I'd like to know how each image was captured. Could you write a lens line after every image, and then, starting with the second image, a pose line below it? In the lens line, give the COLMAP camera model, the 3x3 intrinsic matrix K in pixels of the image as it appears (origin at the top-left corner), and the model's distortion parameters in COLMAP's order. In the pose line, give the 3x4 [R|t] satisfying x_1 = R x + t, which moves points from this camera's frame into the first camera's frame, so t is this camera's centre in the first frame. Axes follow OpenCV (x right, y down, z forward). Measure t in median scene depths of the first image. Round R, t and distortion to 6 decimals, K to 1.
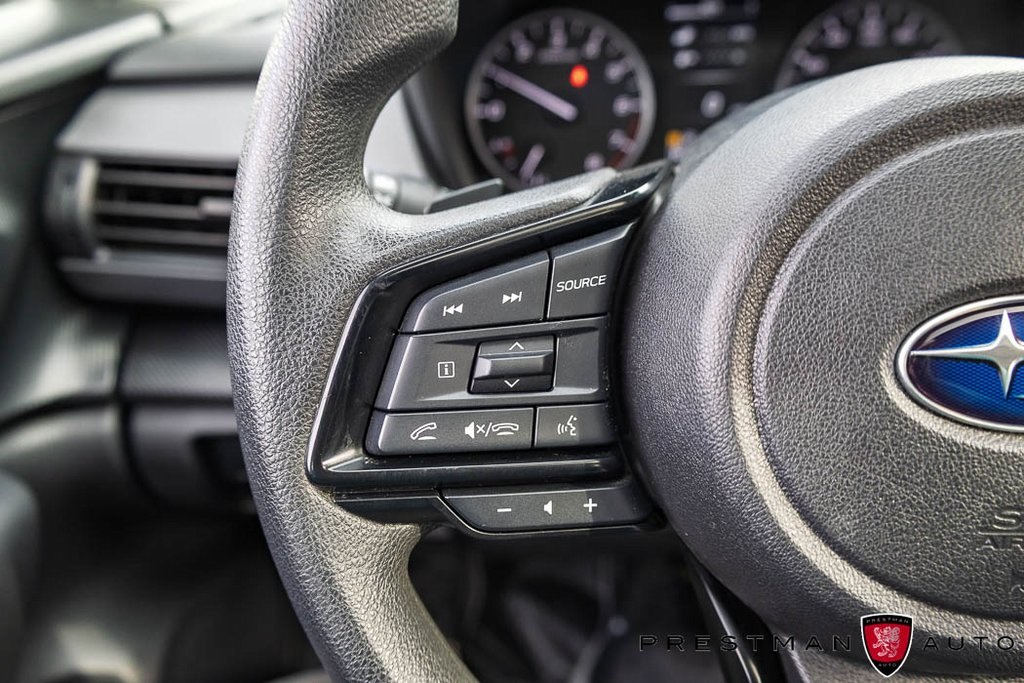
lens RADIAL K [[766.2, 0, 527.4], [0, 766.2, 328.9], [0, 0, 1]] dist [-0.003962, 0.002384]
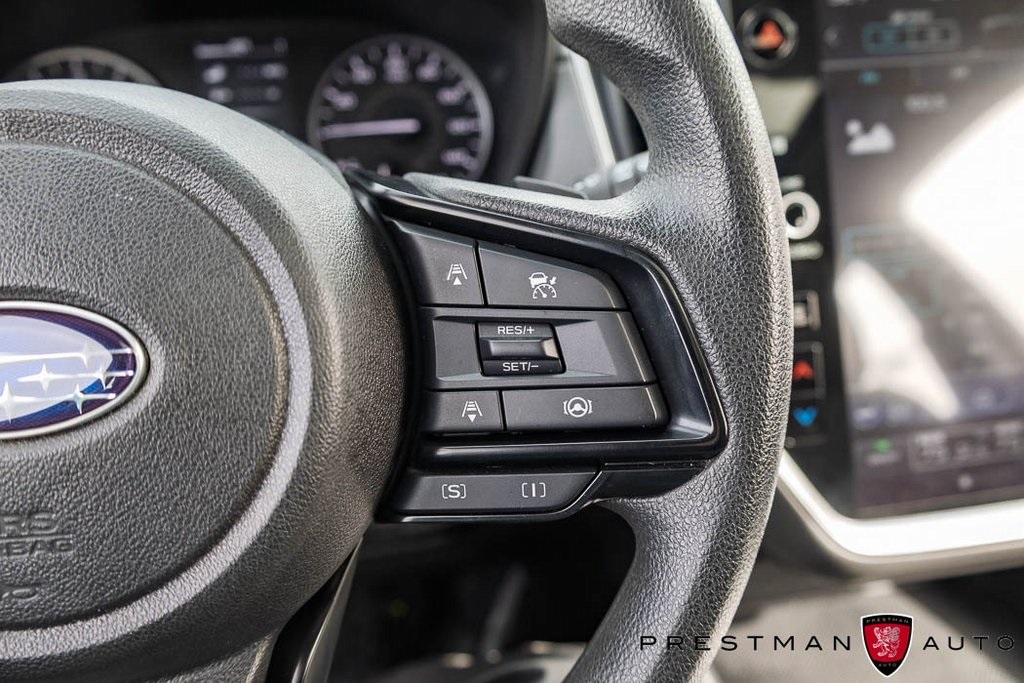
lens RADIAL K [[766.2, 0, 515.9], [0, 766.2, 336.4], [0, 0, 1]] dist [-0.003962, 0.002384]
pose [[0.986534, -0.053967, 0.154397, 0.930469], [0.062528, 0.996732, -0.051136, 0.079398], [-0.151133, 0.060102, 0.986685, -0.060470]]
